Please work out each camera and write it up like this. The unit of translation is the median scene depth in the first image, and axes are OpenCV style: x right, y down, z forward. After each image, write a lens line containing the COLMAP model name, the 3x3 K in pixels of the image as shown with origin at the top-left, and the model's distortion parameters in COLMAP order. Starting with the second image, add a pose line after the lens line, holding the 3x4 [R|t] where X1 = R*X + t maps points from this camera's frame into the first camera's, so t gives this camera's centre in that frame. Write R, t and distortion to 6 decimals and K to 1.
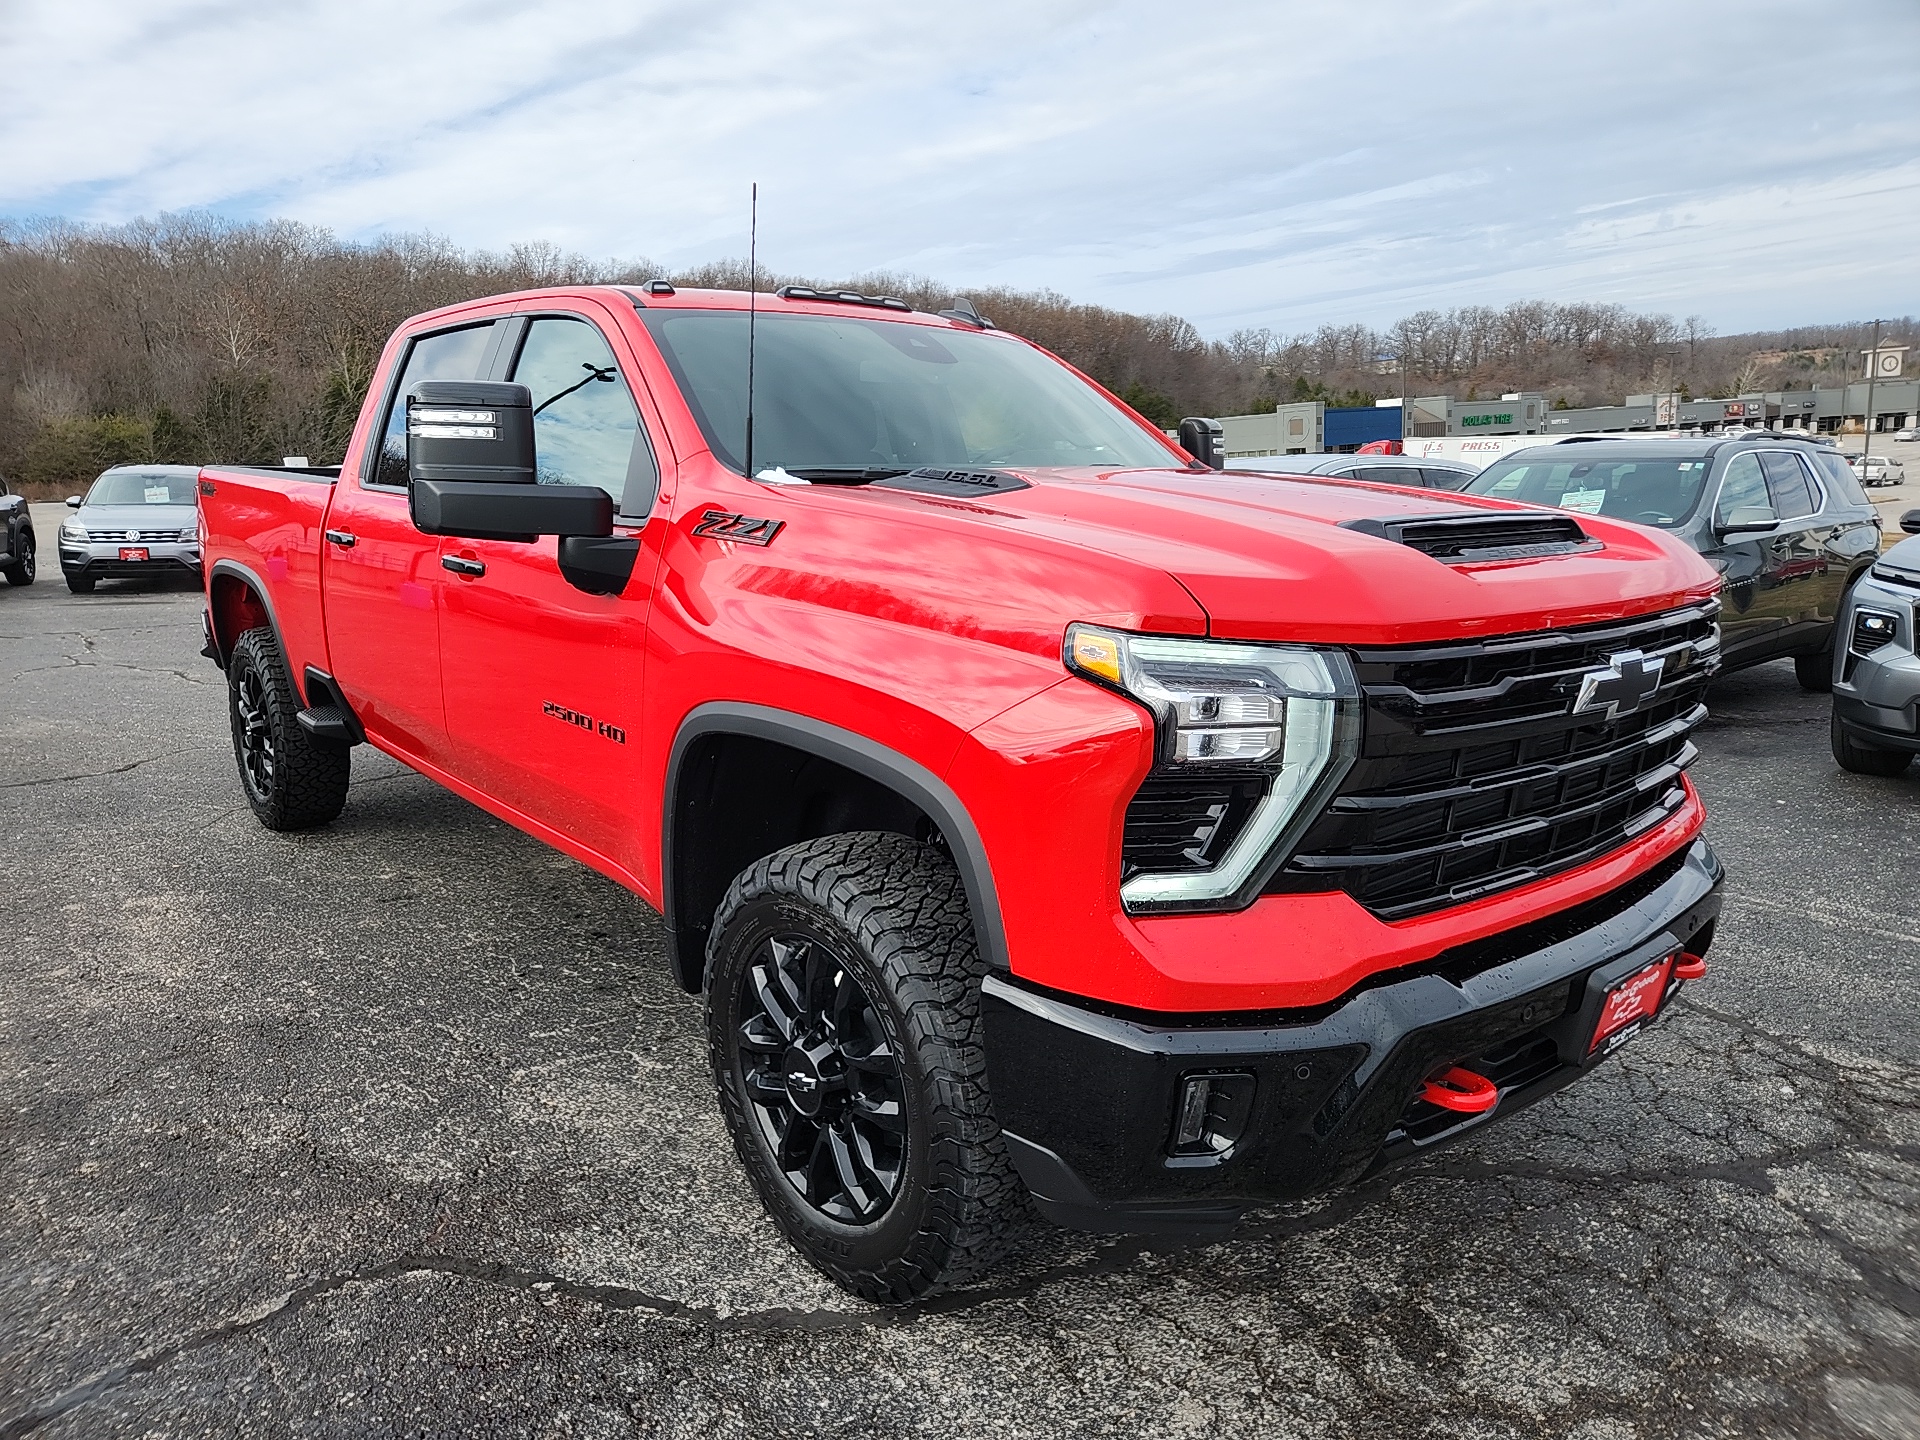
lens RADIAL K [[1424.2, 0, 945.3], [0, 1424.2, 712.9], [0, 0, 1]] dist [0.104413, -0.106613]
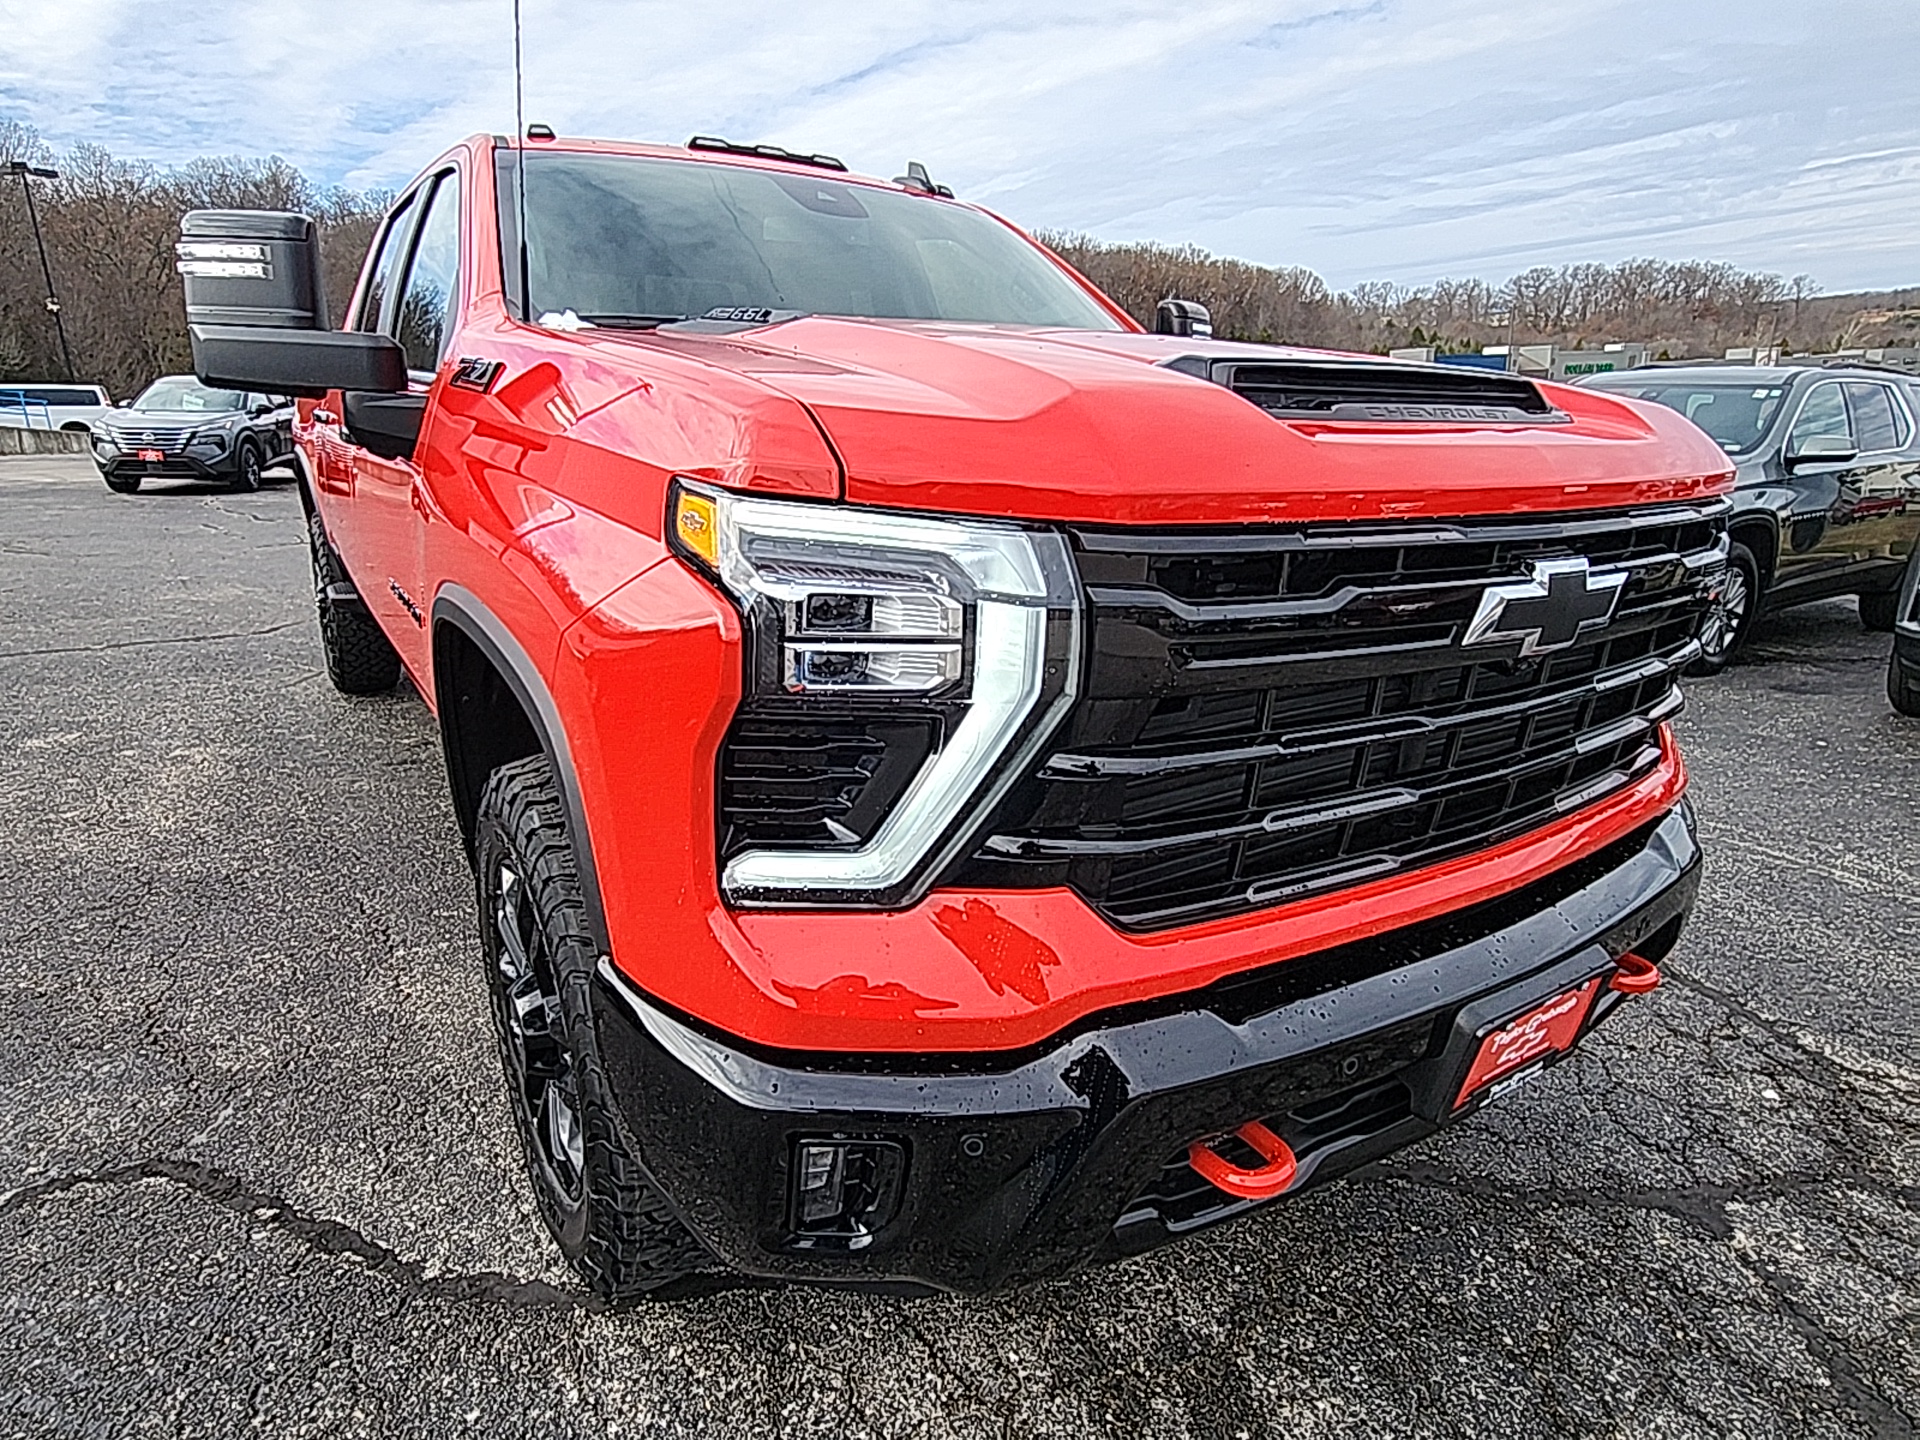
lens RADIAL K [[1153.2, 0, 941.6], [0, 1153.2, 718.6], [0, 0, 1]] dist [0.002725, 0.001062]
pose [[0.988470, 0.055589, -0.140842, 0.230416], [-0.042493, 0.994632, 0.094345, -0.004880], [0.145330, -0.087272, 0.985527, 0.360840]]
